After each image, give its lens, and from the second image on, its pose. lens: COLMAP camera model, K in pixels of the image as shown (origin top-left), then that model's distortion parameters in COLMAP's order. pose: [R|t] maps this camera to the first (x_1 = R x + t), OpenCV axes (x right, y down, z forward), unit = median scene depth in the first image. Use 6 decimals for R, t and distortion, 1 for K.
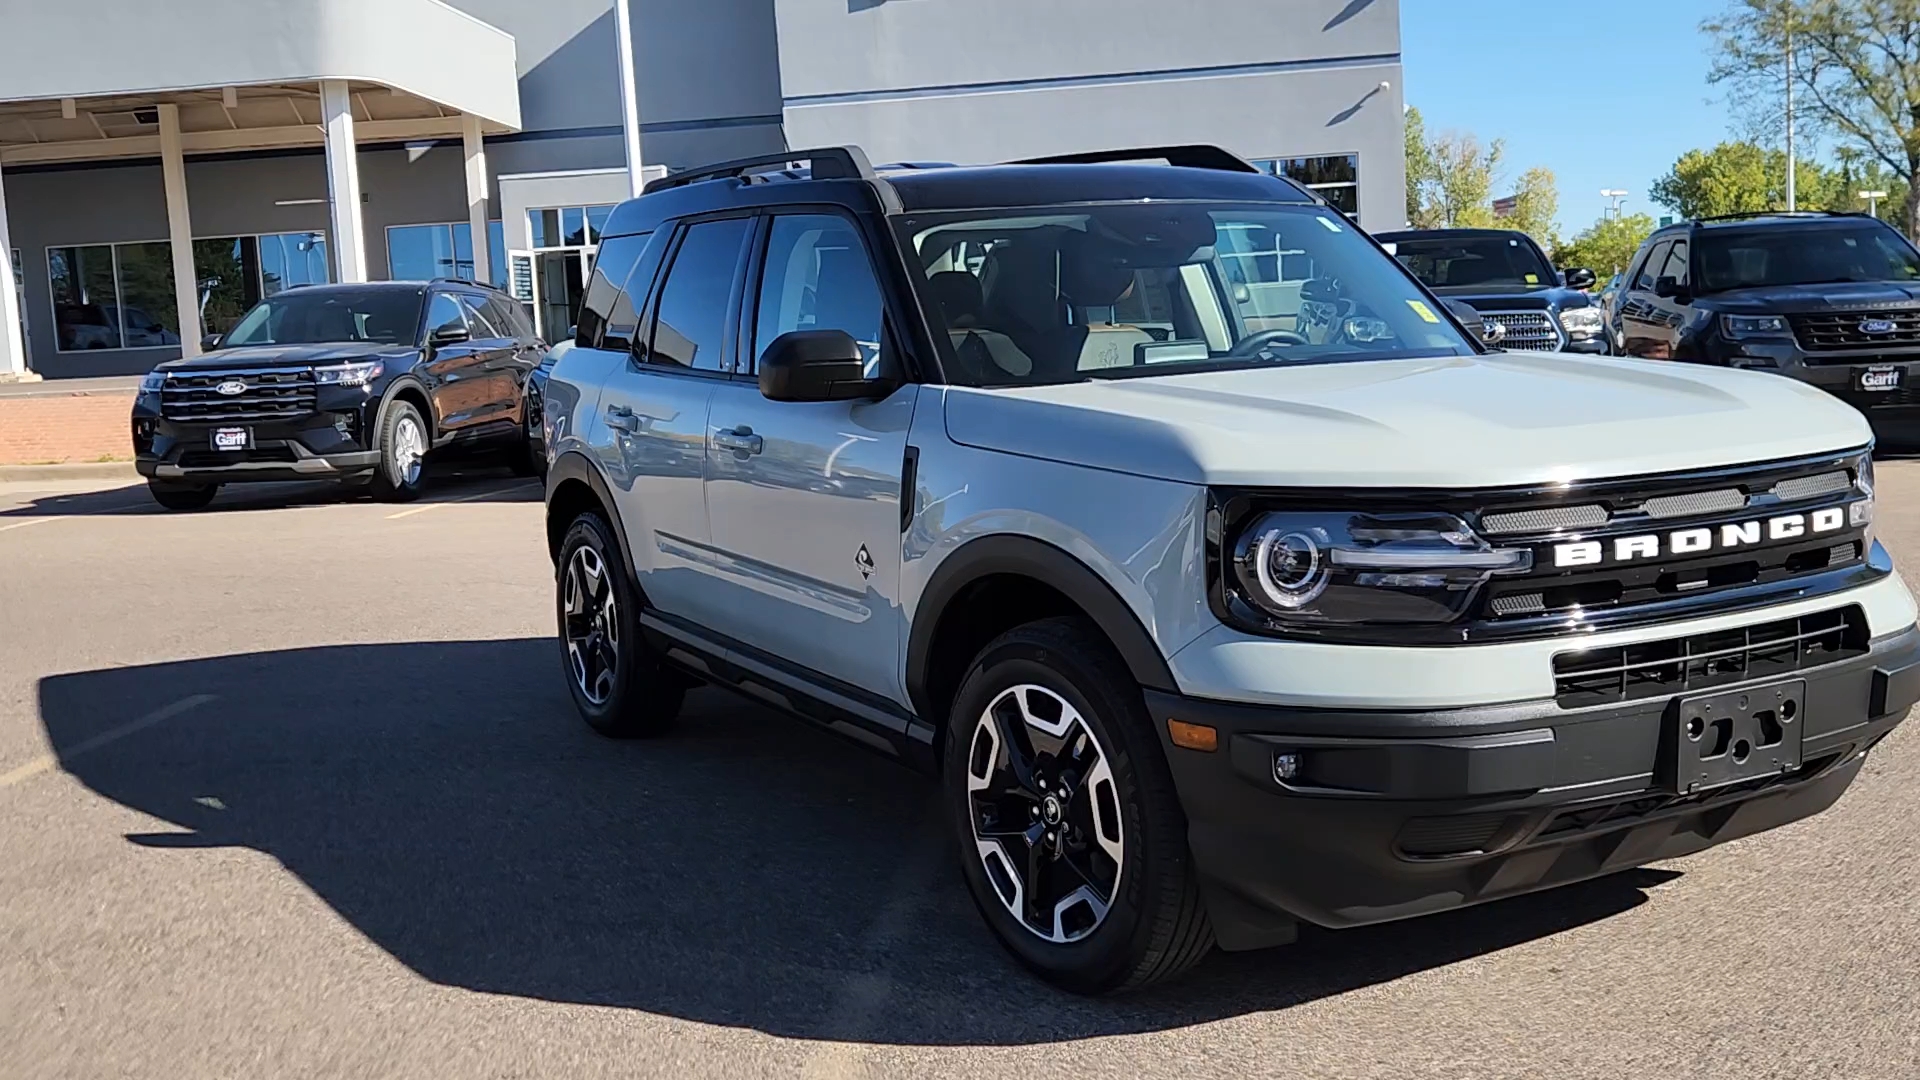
lens RADIAL K [[1921.3, 0, 942.1], [0, 1921.3, 550.1], [0, 0, 1]] dist [0.028689, 0.000000]
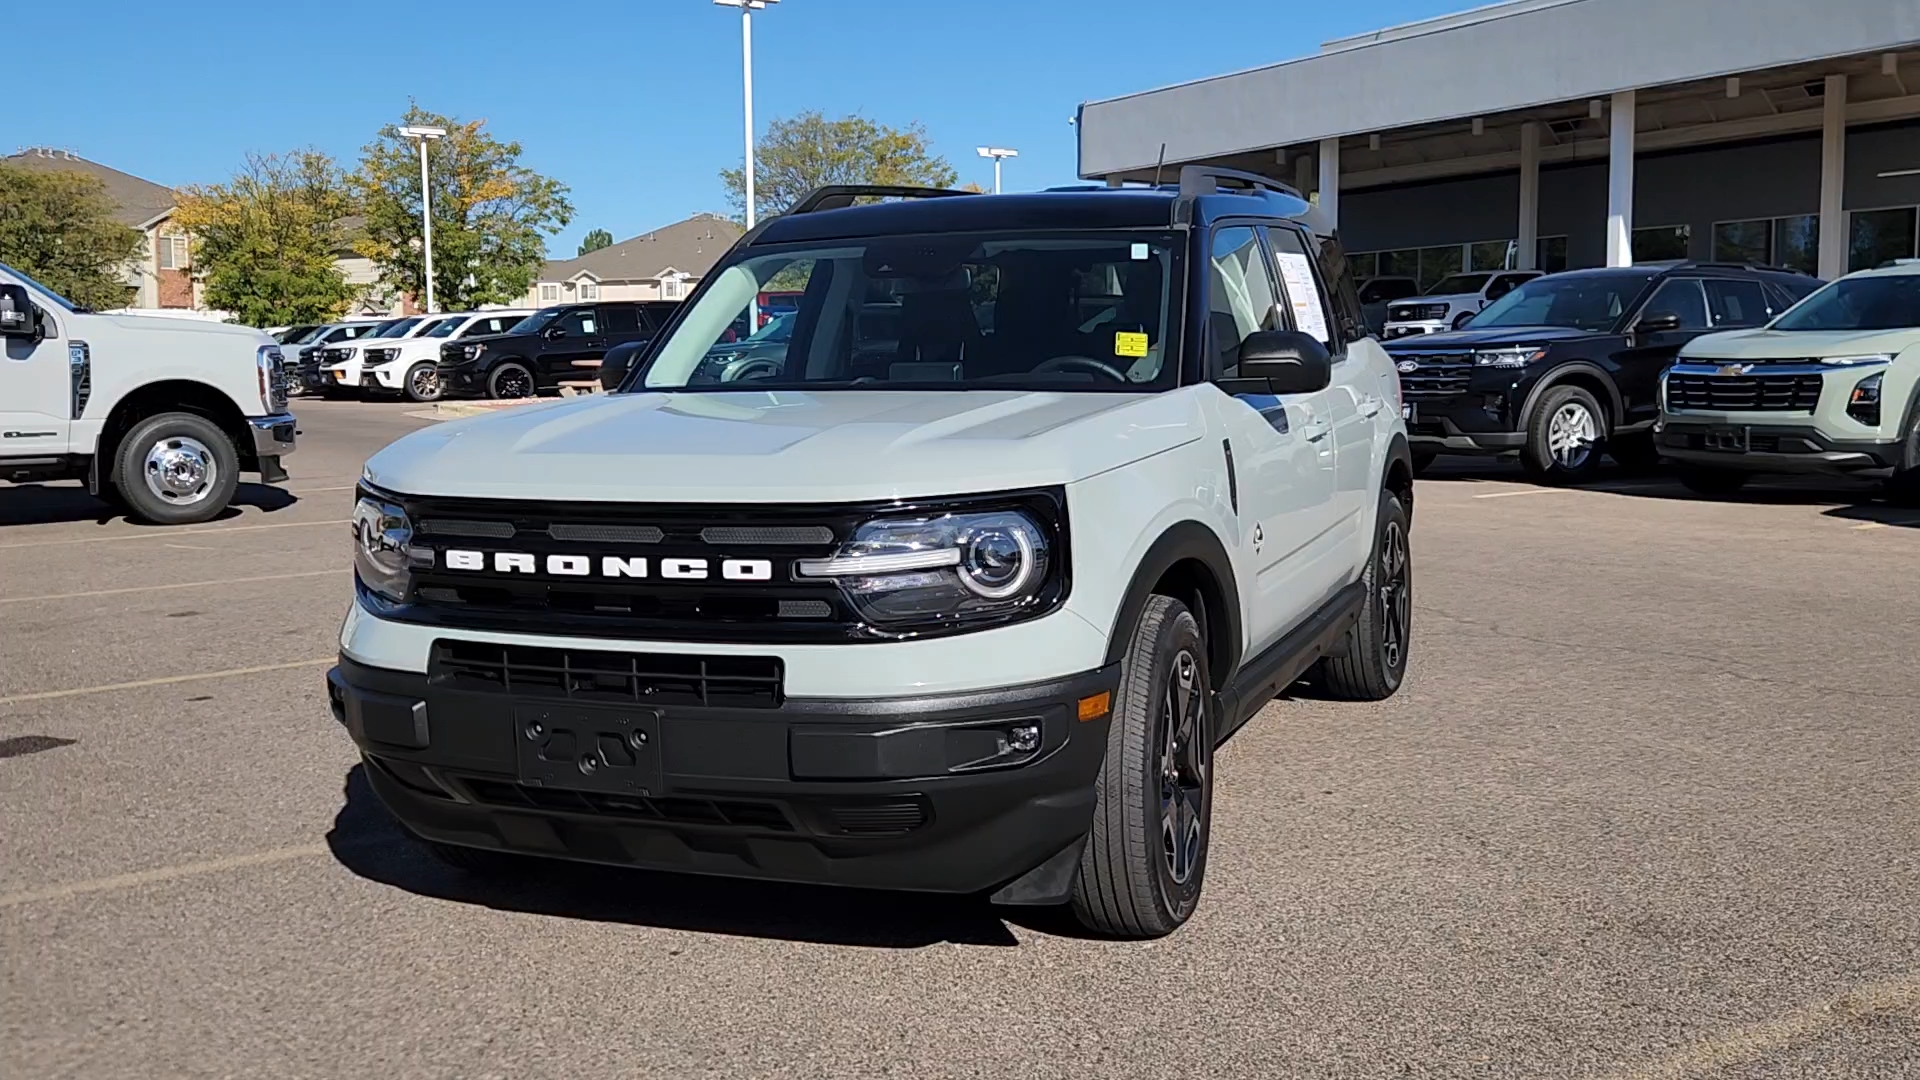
lens RADIAL K [[1921.3, 0, 942.1], [0, 1921.3, 537.1], [0, 0, 1]] dist [0.028689, 0.000000]
pose [[0.619409, 0.113737, -0.776786, 1.013320], [-0.105804, 0.992517, 0.060956, -0.081502], [0.777906, 0.044430, 0.626808, 0.347907]]
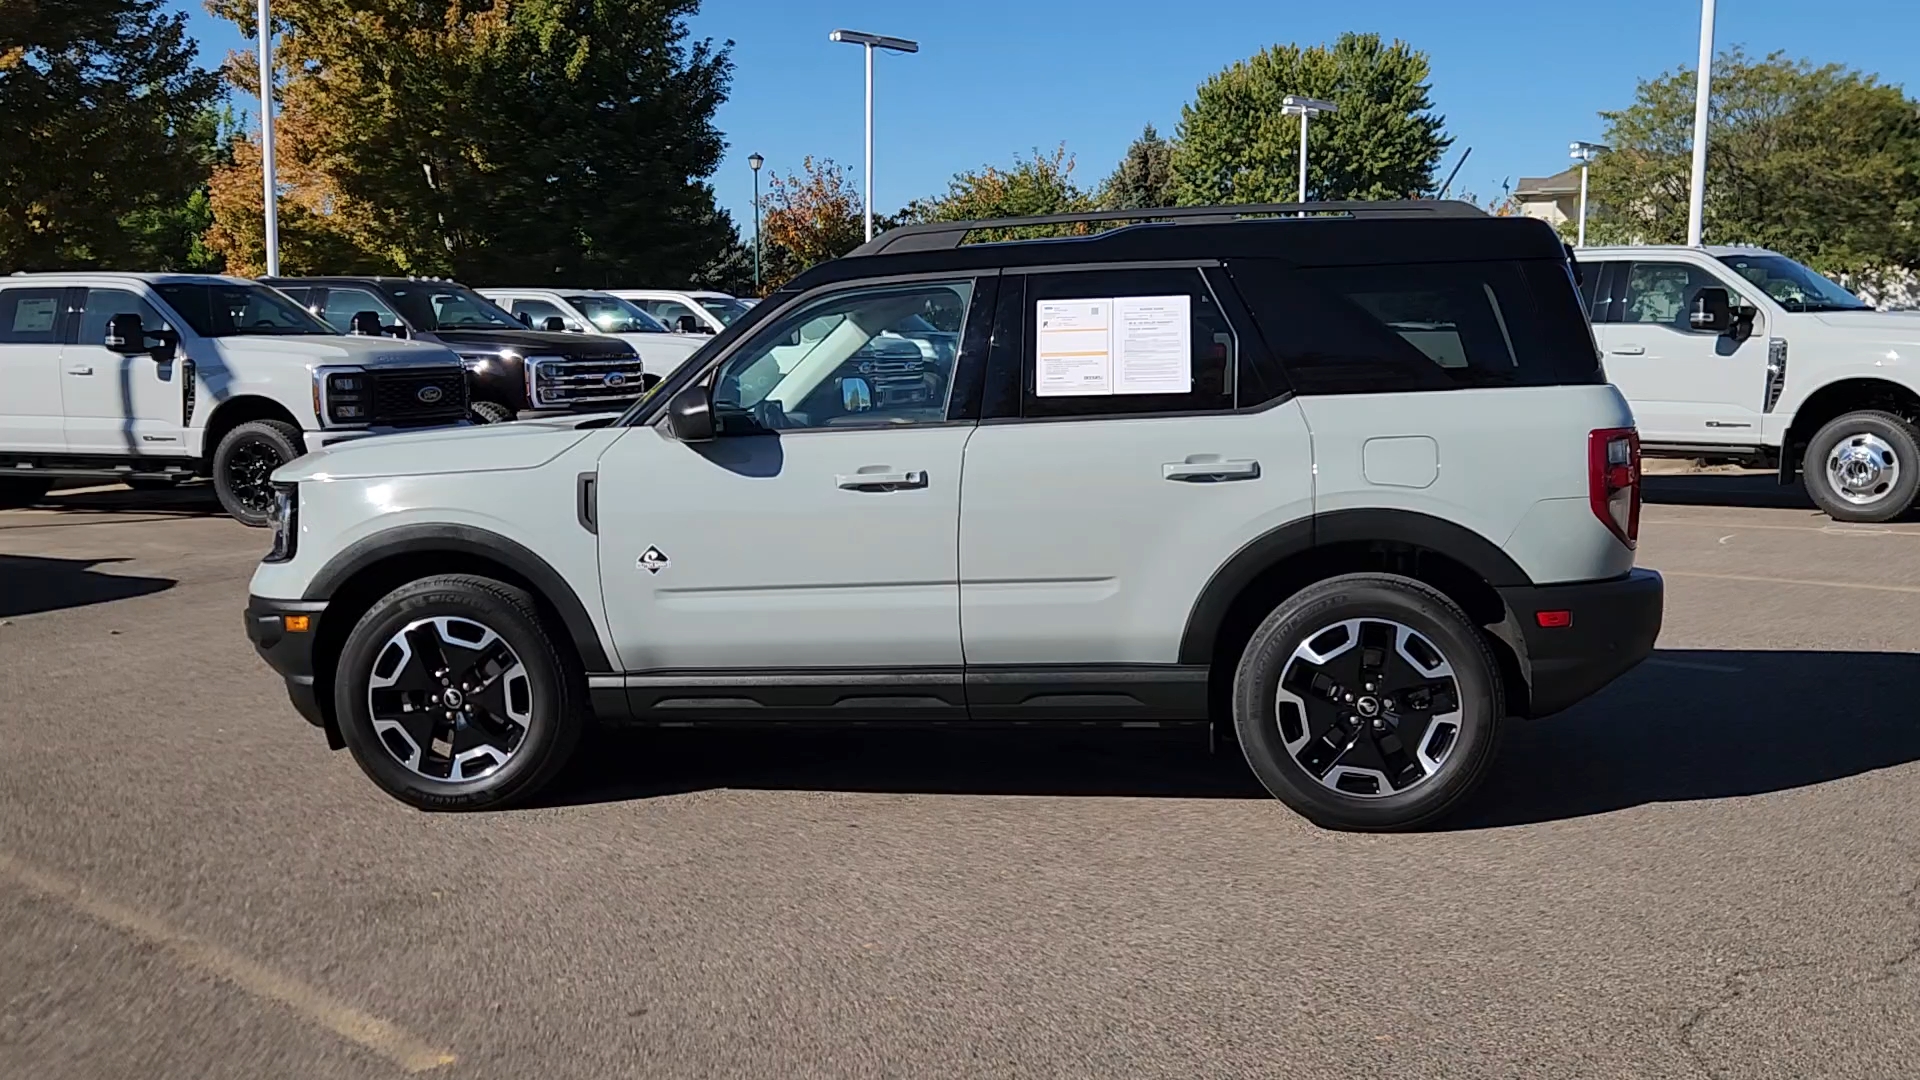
lens RADIAL K [[1921.3, 0, 941.2], [0, 1921.3, 533.5], [0, 0, 1]] dist [0.028689, 0.000000]
pose [[-0.622844, 0.127306, -0.771919, 1.148465], [-0.055824, 0.976925, 0.206159, -0.314758], [0.780352, 0.171496, -0.601365, 2.001580]]
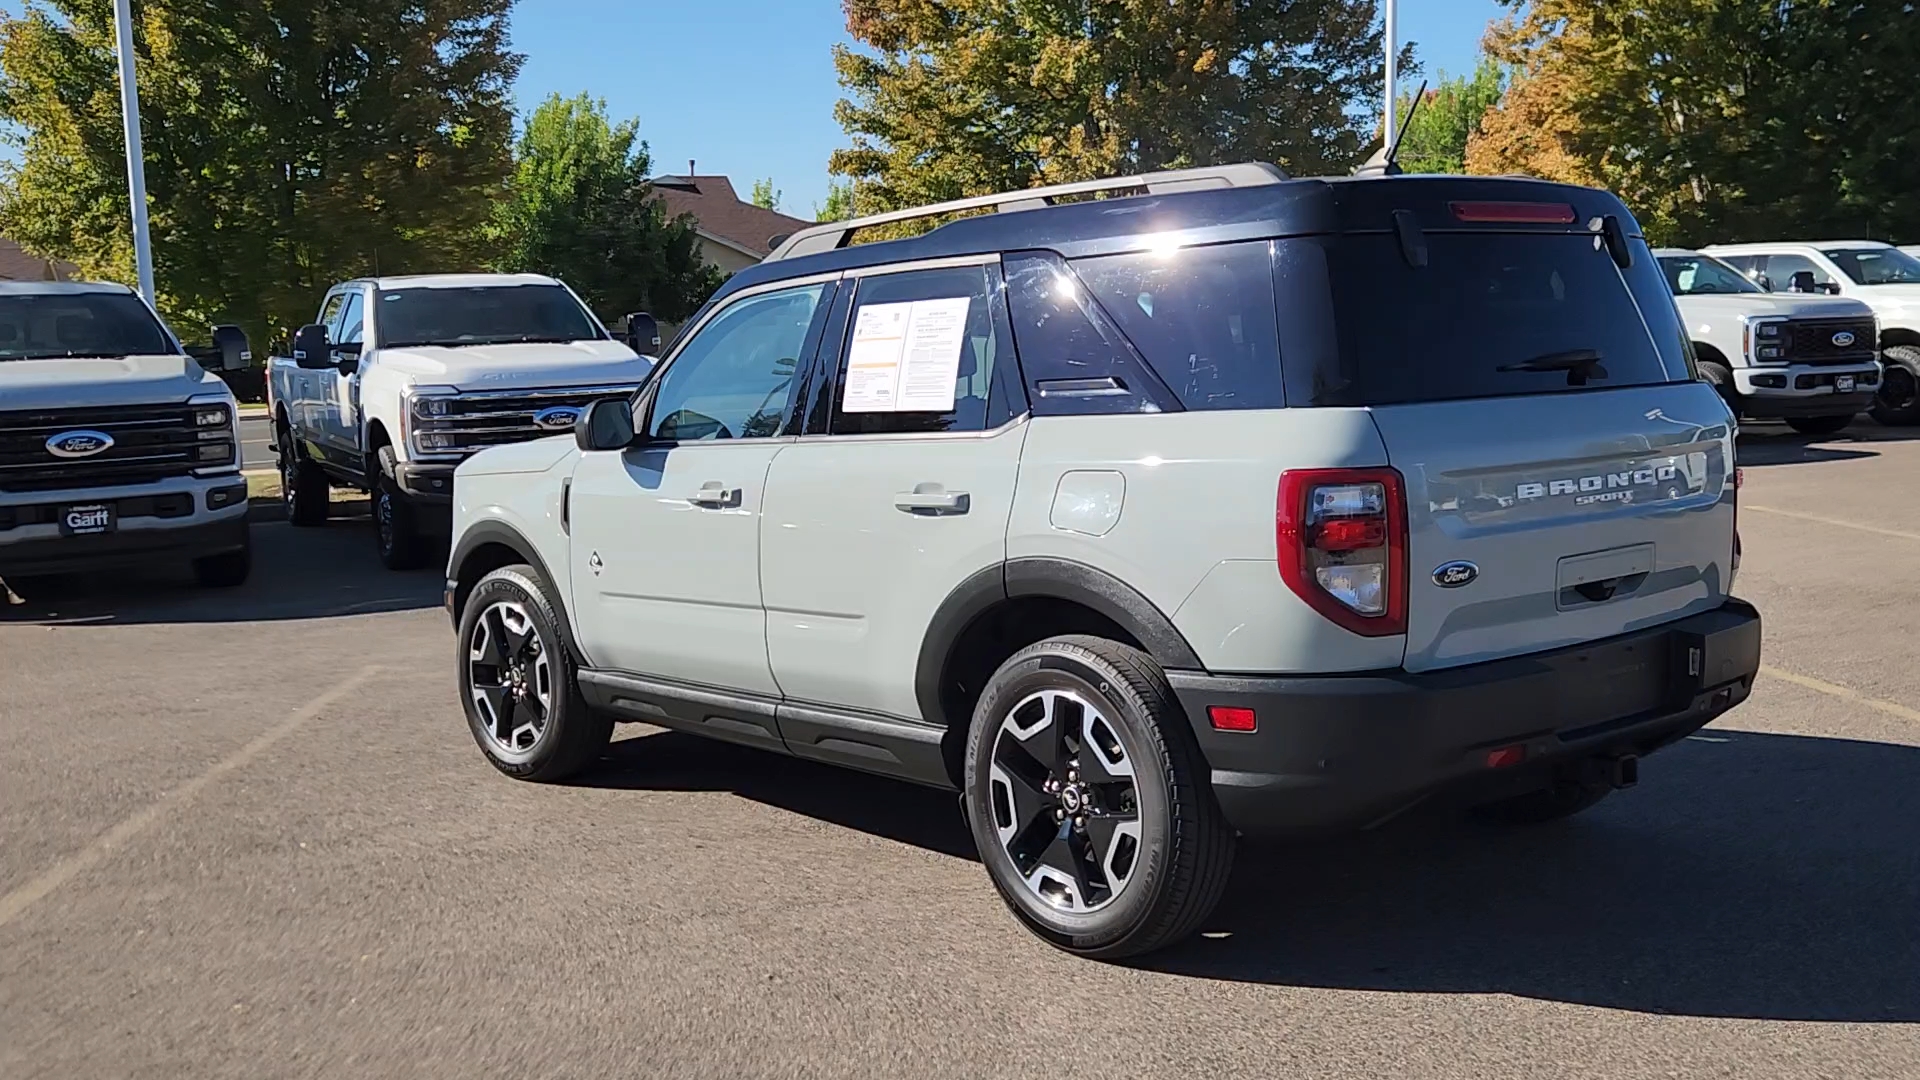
lens RADIAL K [[1921.3, 0, 941.8], [0, 1921.3, 530.9], [0, 0, 1]] dist [0.028689, 0.000000]
pose [[-0.980425, 0.096049, -0.171876, 0.311979], [0.055567, 0.972436, 0.226453, -0.333873], [0.188889, 0.212470, -0.958737, 2.390278]]
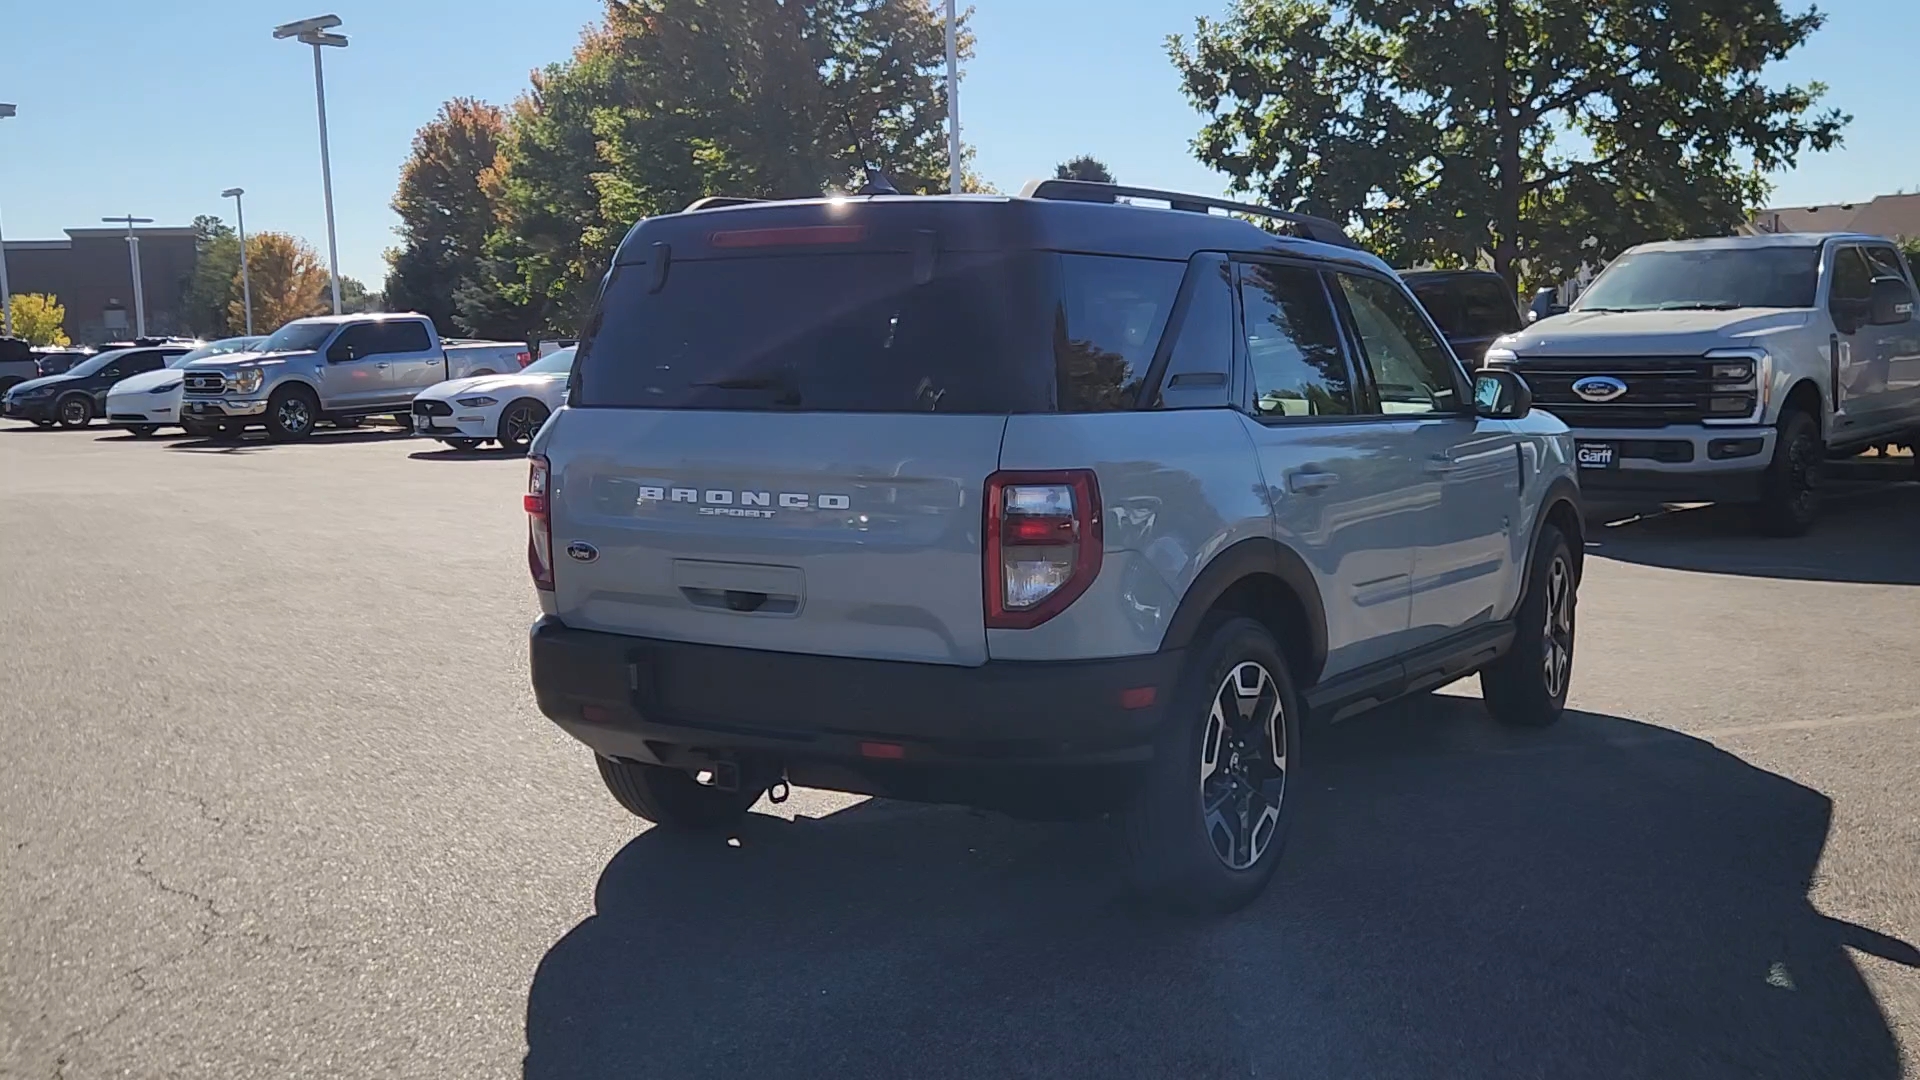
lens RADIAL K [[1921.3, 0, 944.8], [0, 1921.3, 545.0], [0, 0, 1]] dist [0.028689, 0.000000]
pose [[-0.475605, -0.047670, 0.878366, -1.055785], [0.142855, 0.981090, 0.130596, -0.217930], [-0.867982, 0.187591, -0.459801, 1.917490]]
